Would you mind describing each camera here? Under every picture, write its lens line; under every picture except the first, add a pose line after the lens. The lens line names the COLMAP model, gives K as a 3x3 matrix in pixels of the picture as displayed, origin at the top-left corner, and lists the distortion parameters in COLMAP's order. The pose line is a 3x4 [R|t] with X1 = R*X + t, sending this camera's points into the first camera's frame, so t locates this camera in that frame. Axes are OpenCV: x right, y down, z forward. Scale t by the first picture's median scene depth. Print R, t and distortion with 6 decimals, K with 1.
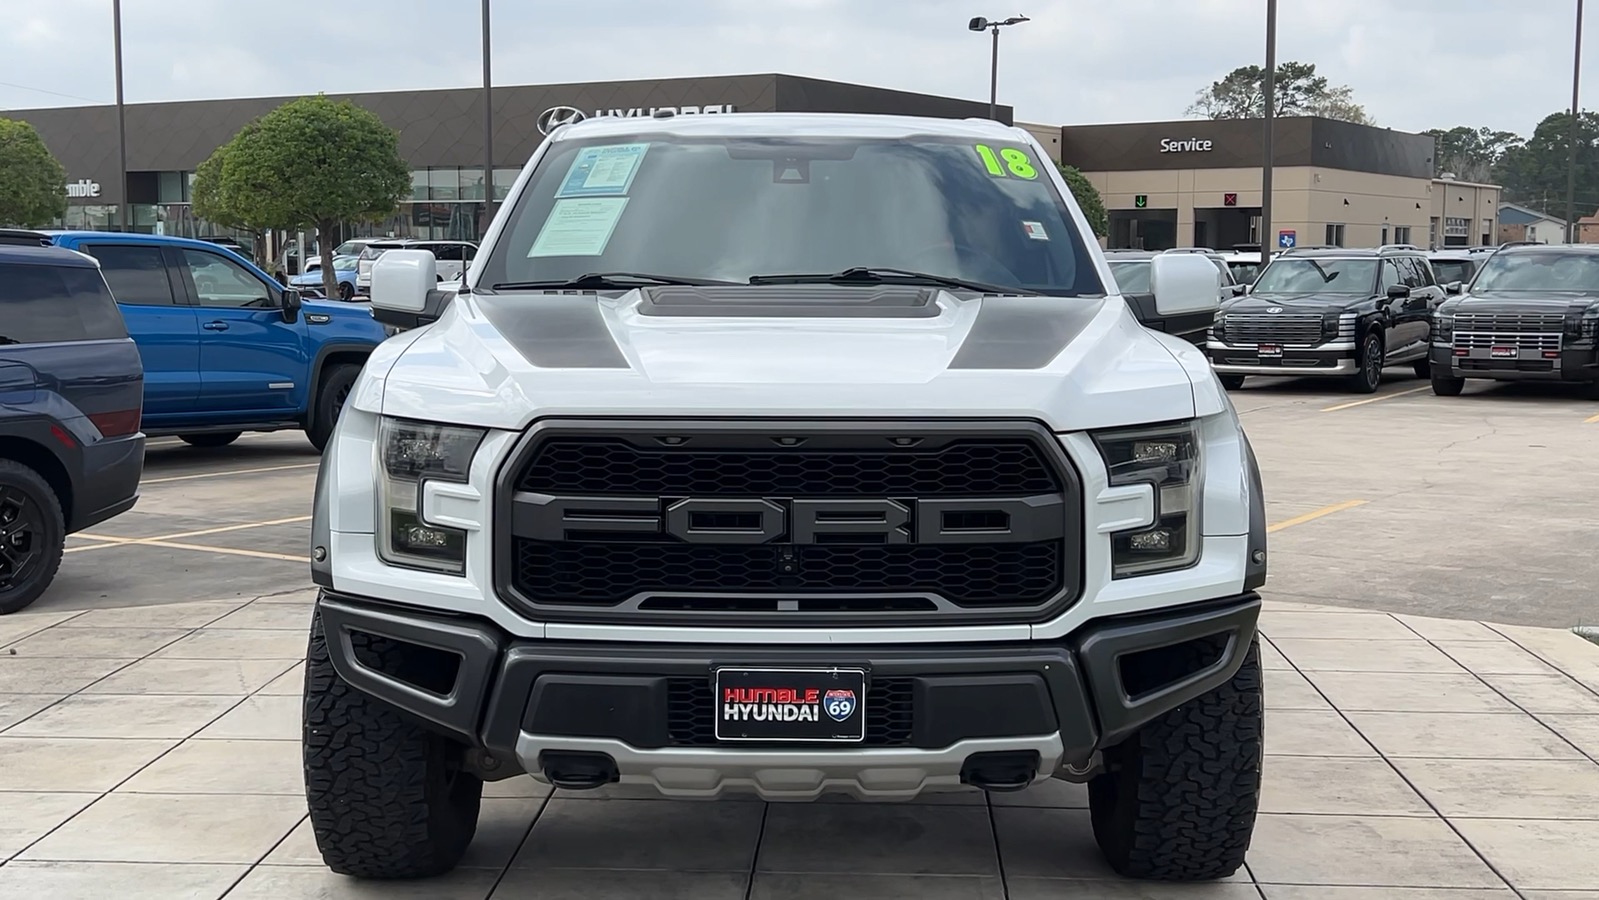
lens RADIAL K [[1944.8, 0, 788.9], [0, 1944.8, 447.7], [0, 0, 1]] dist [0.056002, 0.000000]
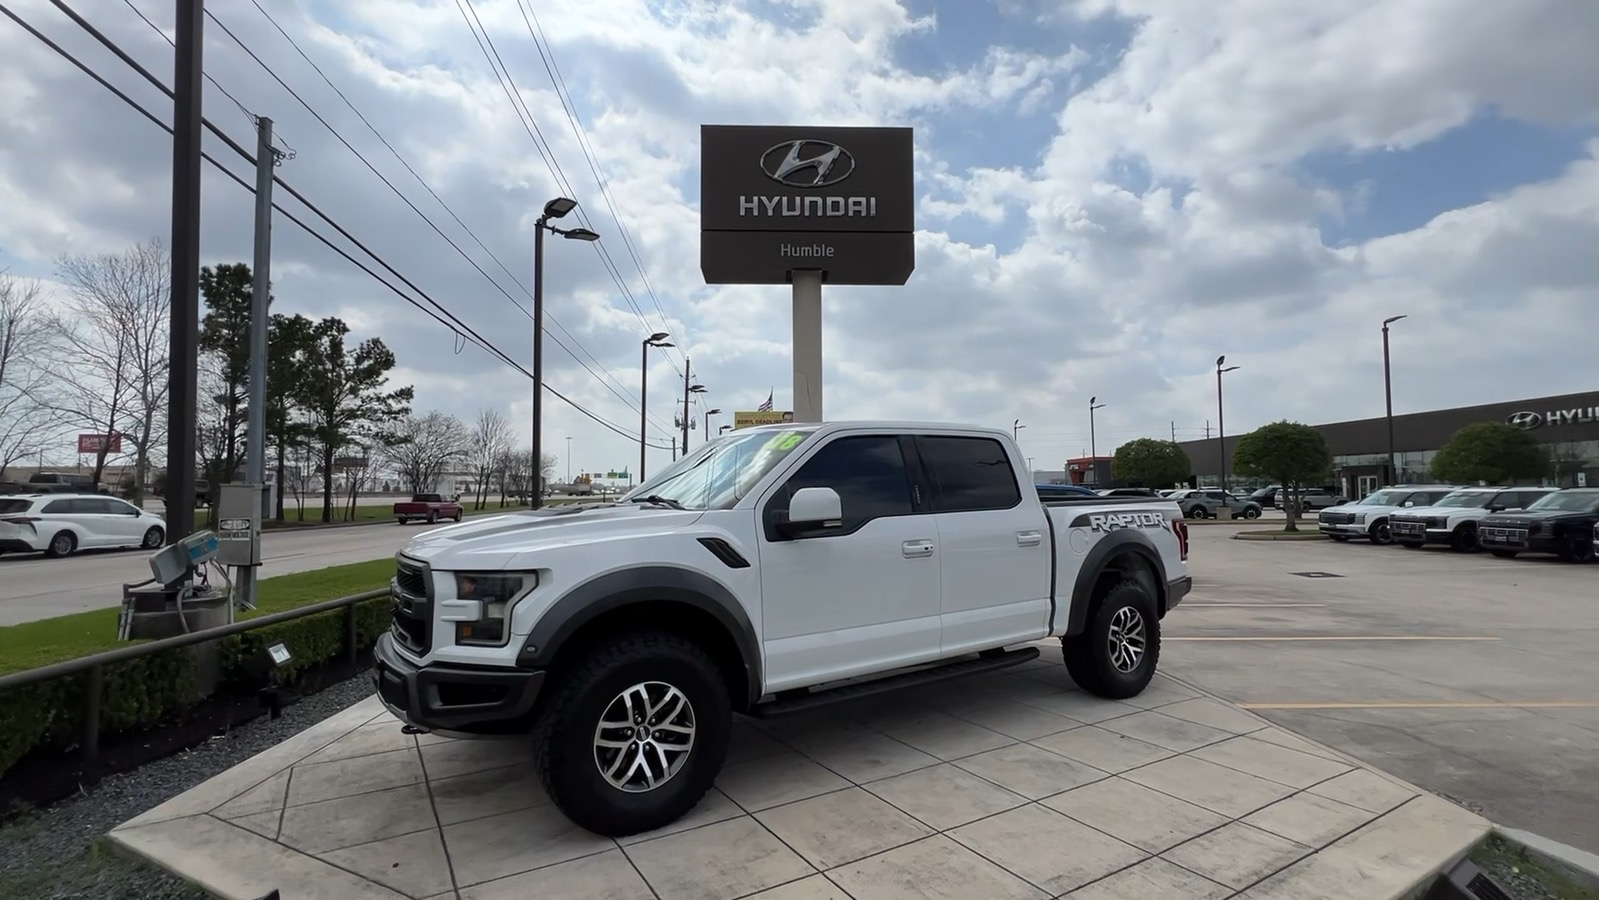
lens RADIAL K [[732.4, 0, 801.8], [0, 732.4, 452.9], [0, 0, 1]] dist [-0.000343, 0.000553]
pose [[0.569595, -0.050916, -0.820347, 1.007955], [-0.076223, 0.990506, -0.114401, -0.071677], [0.818383, 0.127691, 0.560307, 0.827936]]
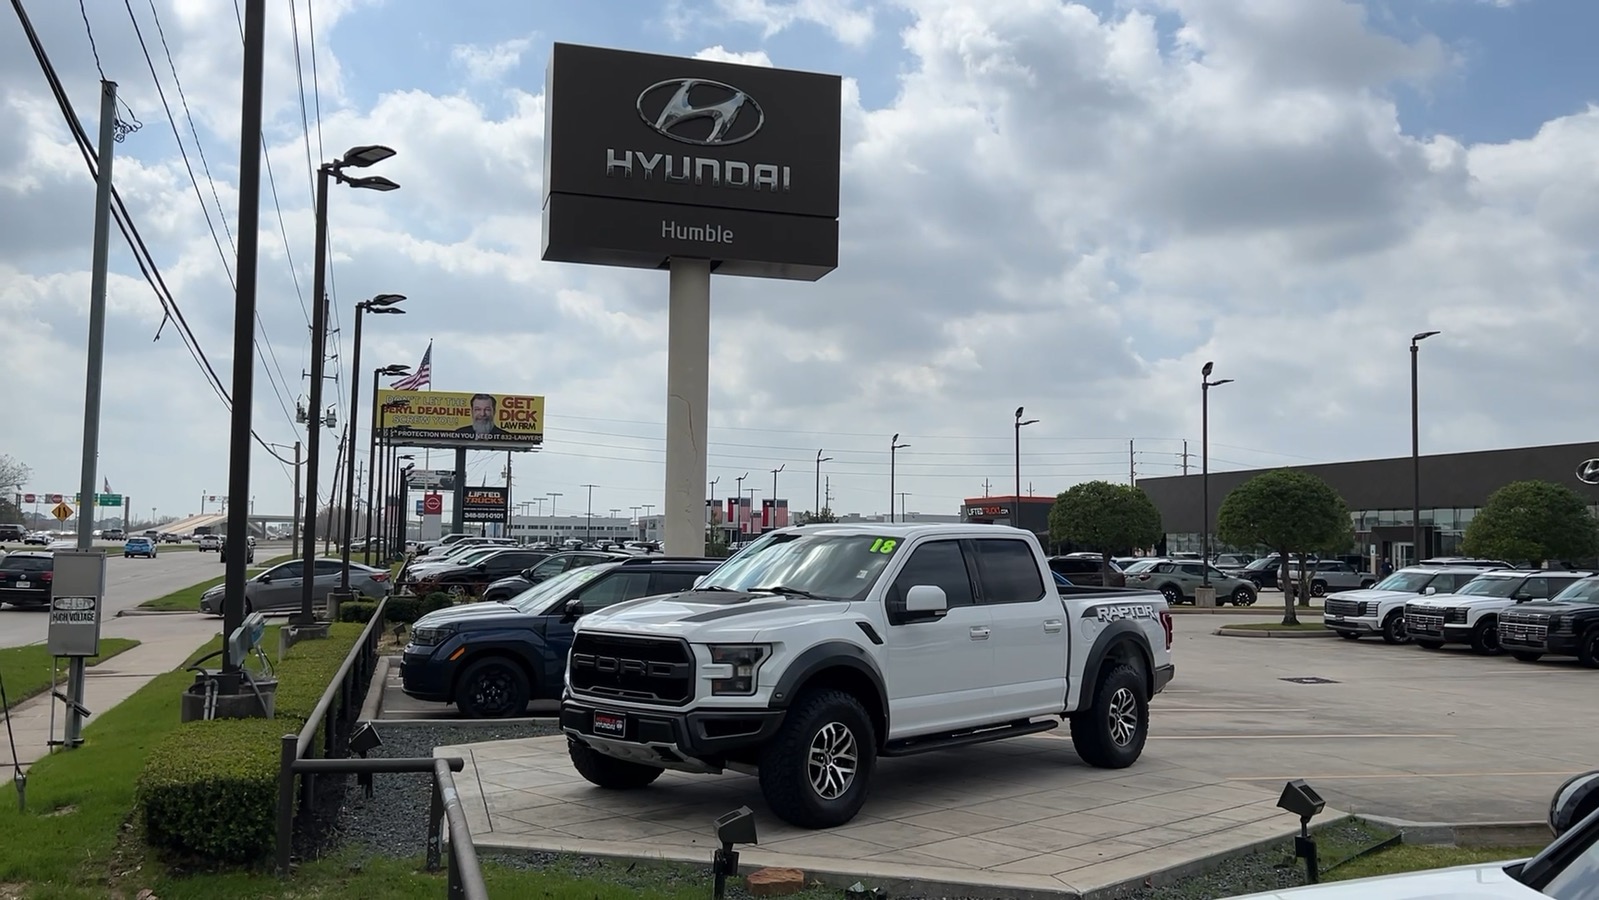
lens RADIAL K [[1371.4, 0, 805.9], [0, 1371.4, 442.2], [0, 0, 1]] dist [0.074237, -0.105531]
pose [[0.748807, -0.040744, -0.661535, 1.642900], [-0.082120, 0.984715, -0.153602, -0.002147], [0.657681, 0.169343, 0.734015, -0.493135]]
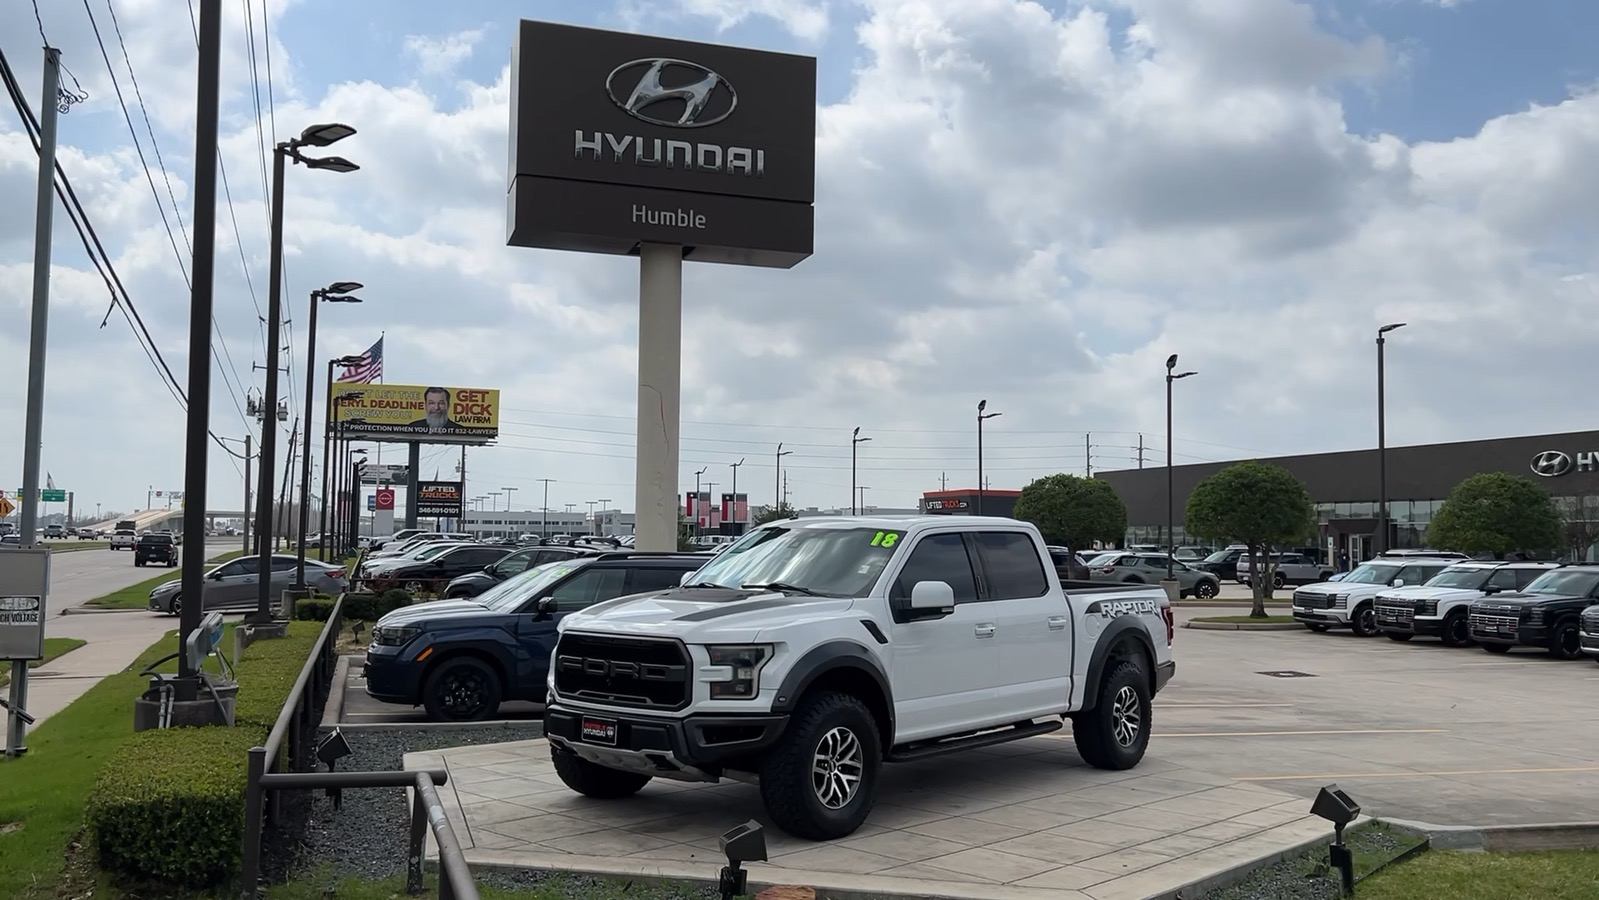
lens RADIAL K [[1371.4, 0, 805.5], [0, 1371.4, 442.0], [0, 0, 1]] dist [0.074237, -0.105531]
pose [[0.769557, -0.038688, -0.637405, 1.506349], [-0.076486, 0.985393, -0.152154, -0.006086], [0.633981, 0.165844, 0.755357, -0.442019]]
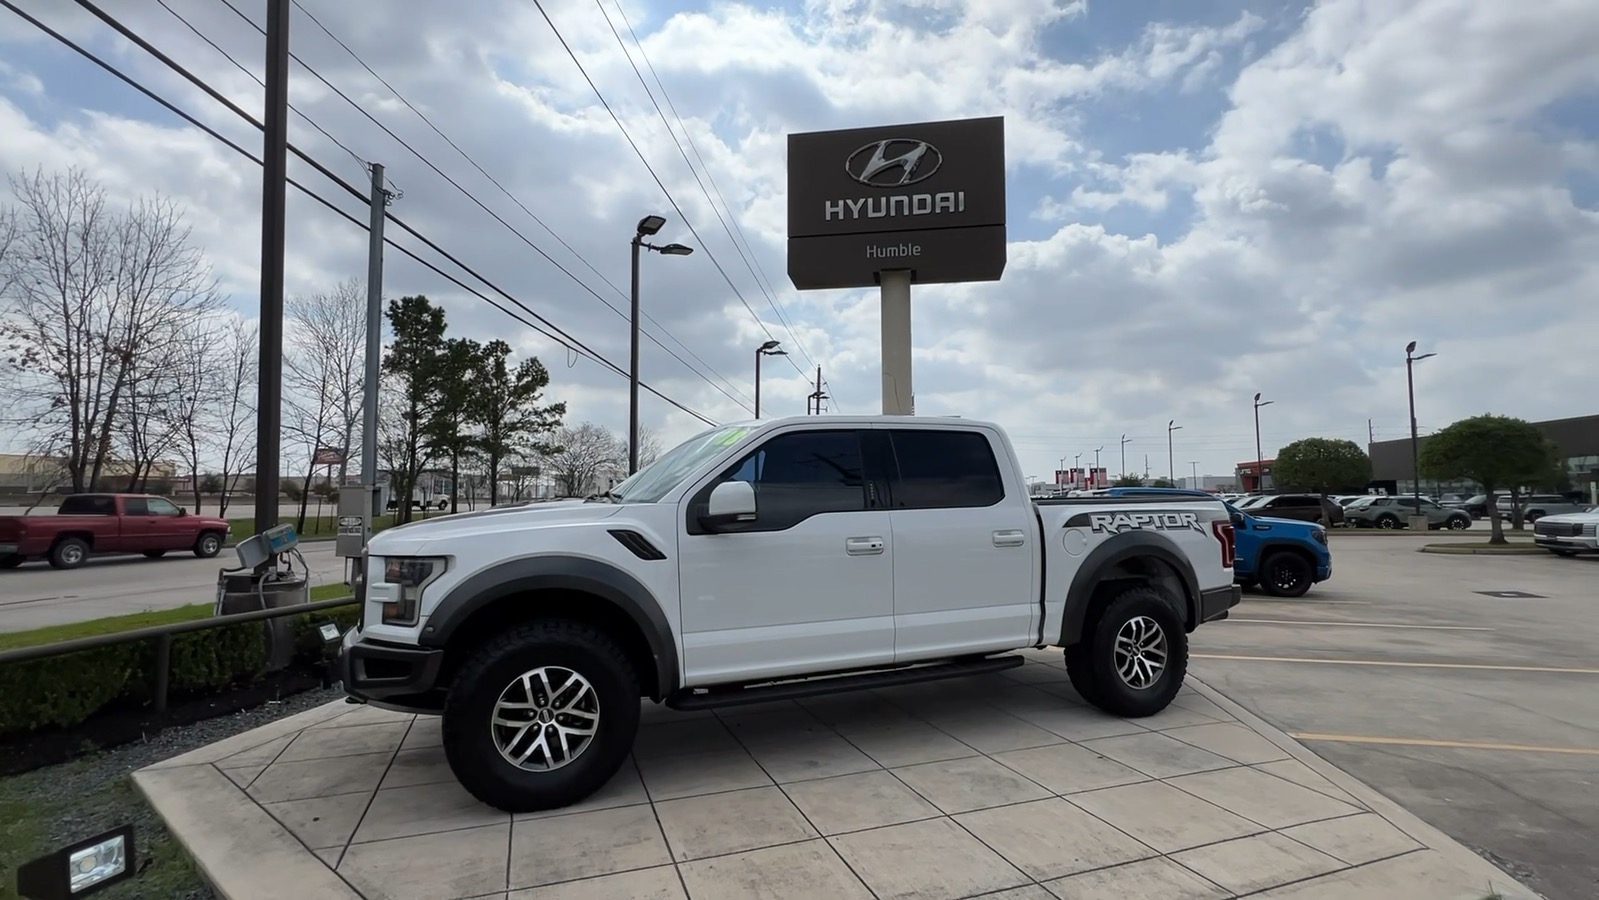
lens RADIAL K [[732.4, 0, 801.5], [0, 732.4, 452.3], [0, 0, 1]] dist [-0.000343, 0.000553]
pose [[0.397195, -0.064357, -0.915475, 1.133833], [-0.088714, 0.990174, -0.108098, -0.078975], [0.913436, 0.124152, 0.387583, 1.075609]]
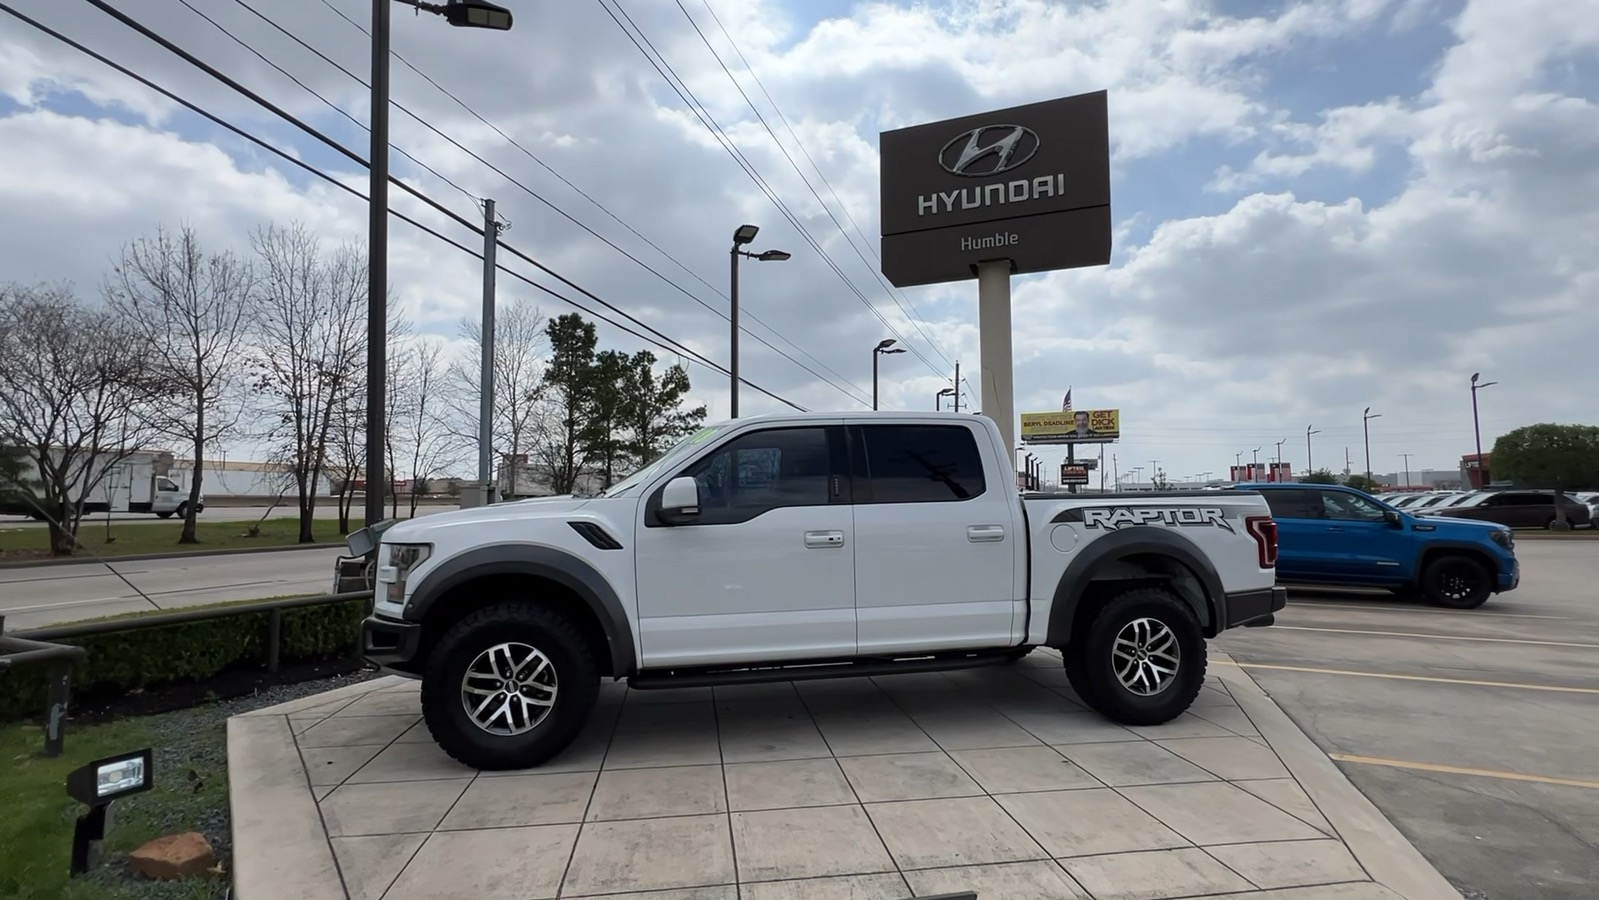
lens RADIAL K [[732.4, 0, 801.1], [0, 732.4, 452.8], [0, 0, 1]] dist [-0.000343, 0.000553]
pose [[0.201670, -0.068517, -0.977054, 1.245127], [-0.093137, 0.991688, -0.088767, -0.094073], [0.975015, 0.108902, 0.193612, 1.314972]]
